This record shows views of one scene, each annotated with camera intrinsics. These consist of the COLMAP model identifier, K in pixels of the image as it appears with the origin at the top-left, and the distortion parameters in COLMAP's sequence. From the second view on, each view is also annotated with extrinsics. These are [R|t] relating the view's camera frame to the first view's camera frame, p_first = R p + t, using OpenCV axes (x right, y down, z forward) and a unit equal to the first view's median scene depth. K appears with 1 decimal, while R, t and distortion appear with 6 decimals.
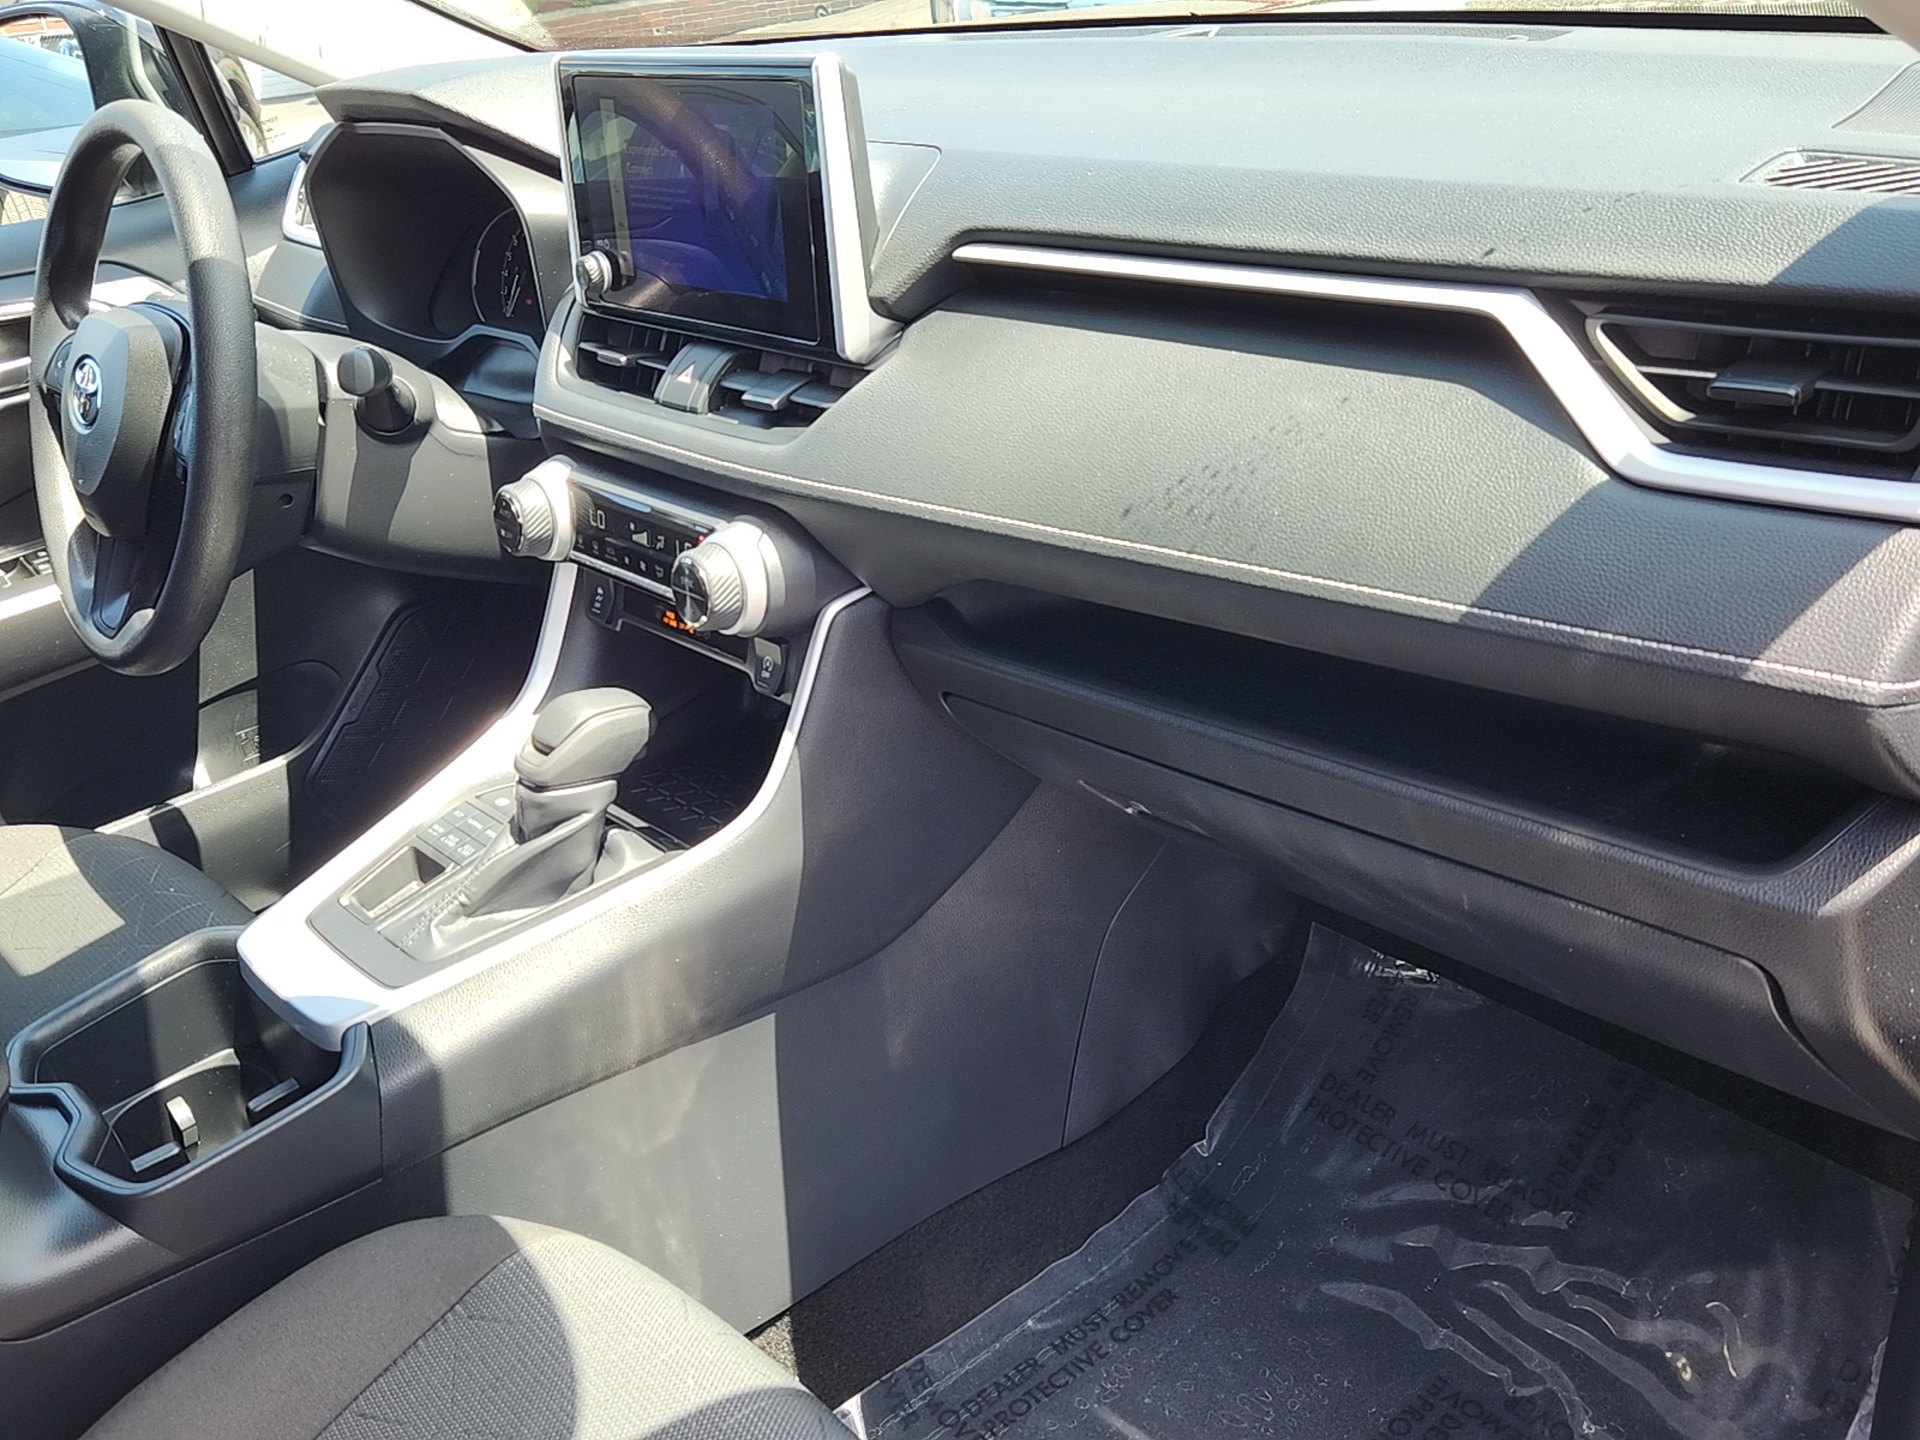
lens RADIAL K [[1805.1, 0, 963.1], [0, 1805.1, 745.0], [0, 0, 1]] dist [0.095077, -0.123359]
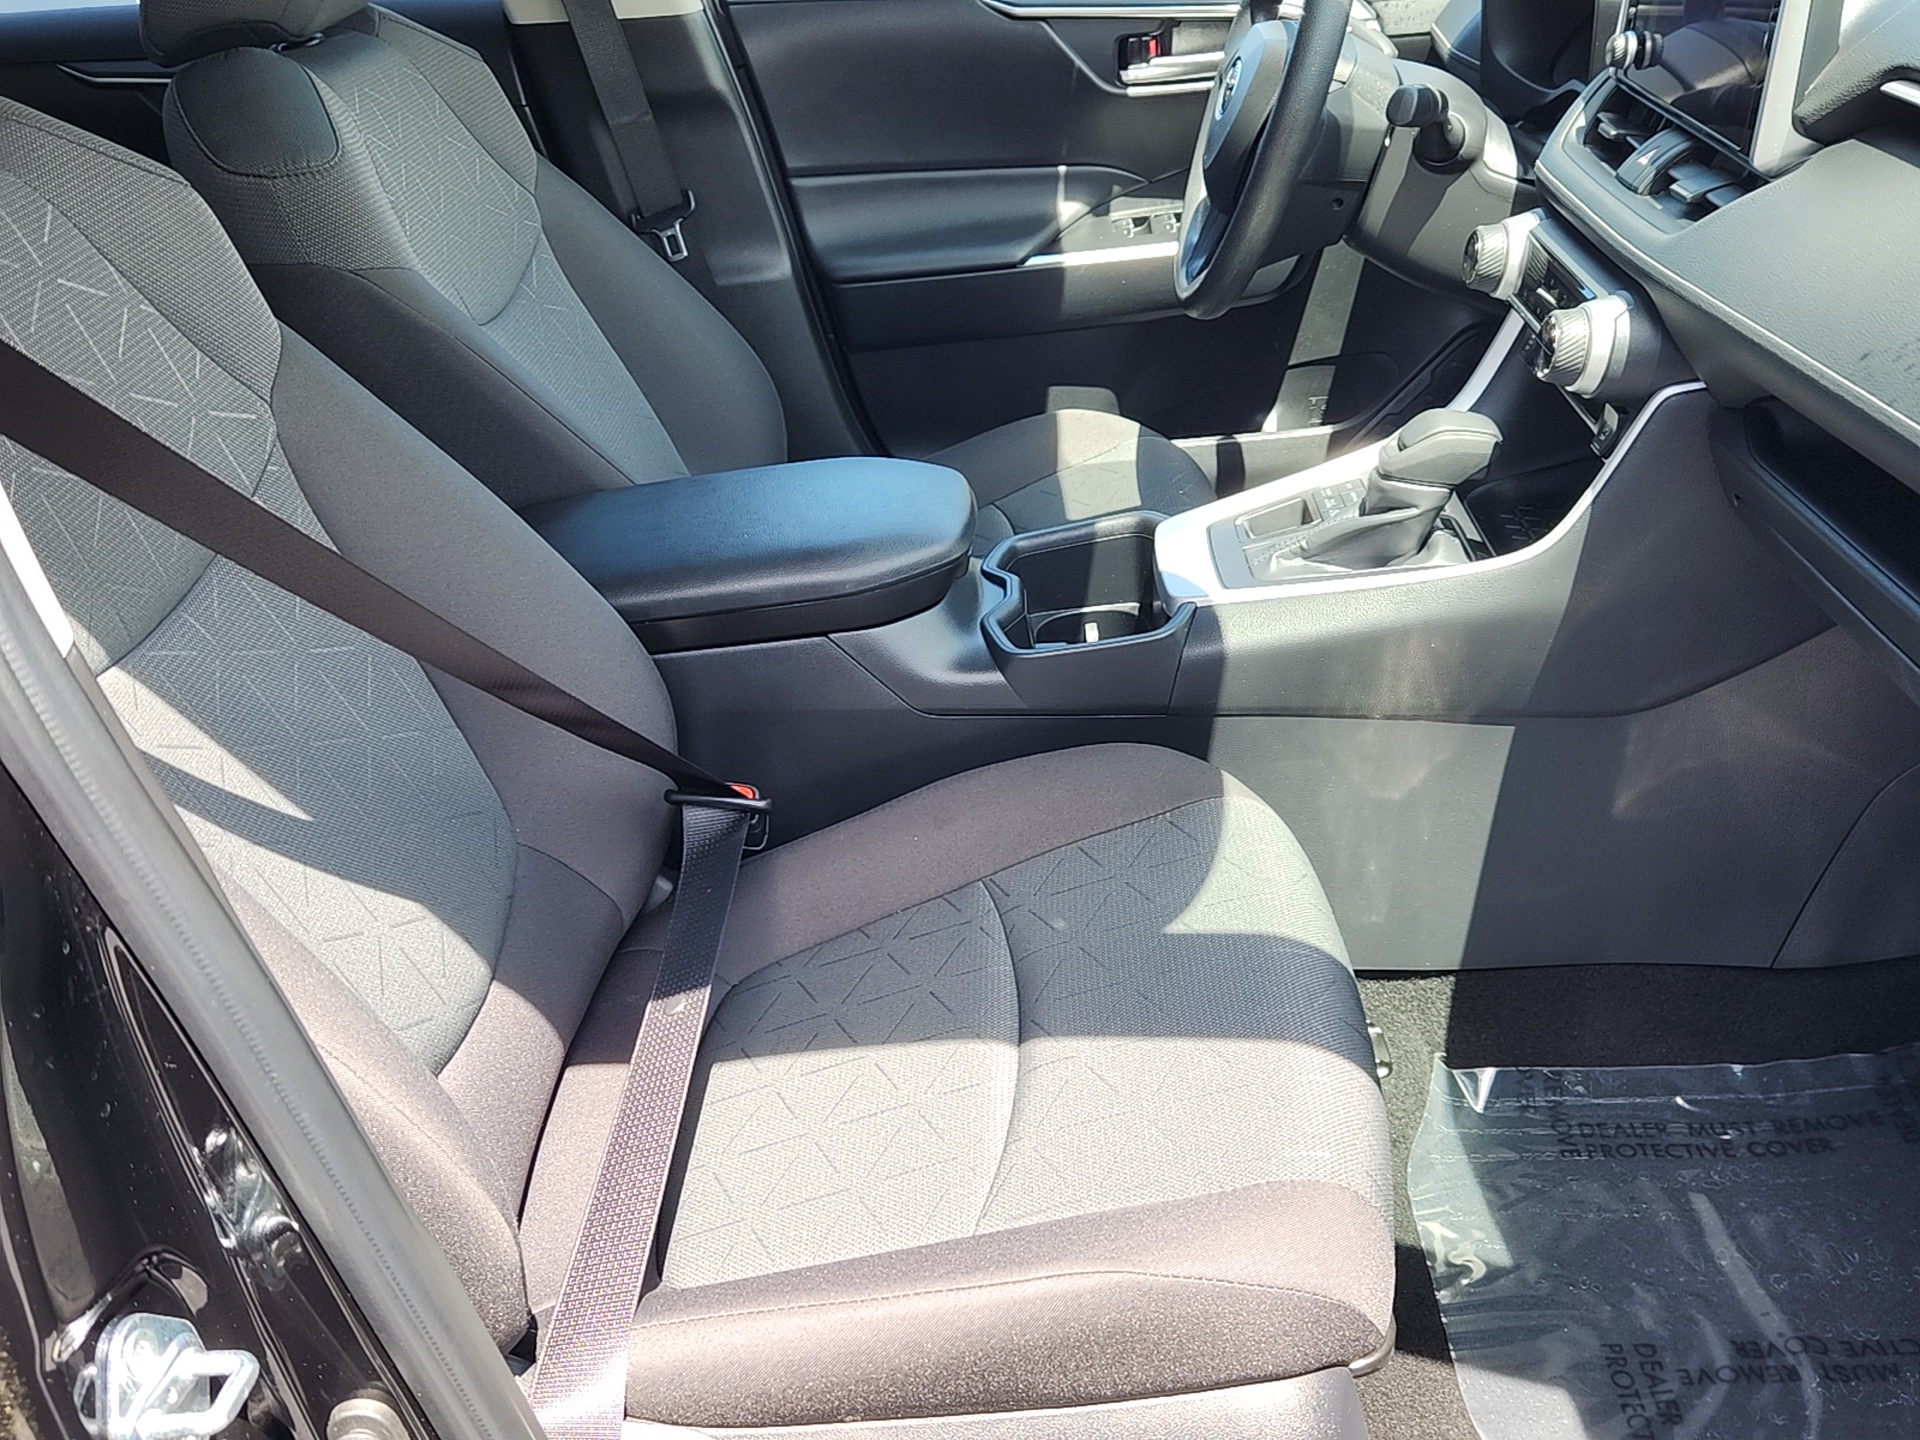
lens RADIAL K [[1805.1, 0, 963.1], [0, 1805.1, 745.0], [0, 0, 1]] dist [0.095077, -0.123359]
pose [[0.748300, 0.372020, -0.549225, 0.278191], [-0.291586, 0.928134, 0.231399, -0.007768], [0.595839, -0.013010, 0.802999, -0.149874]]
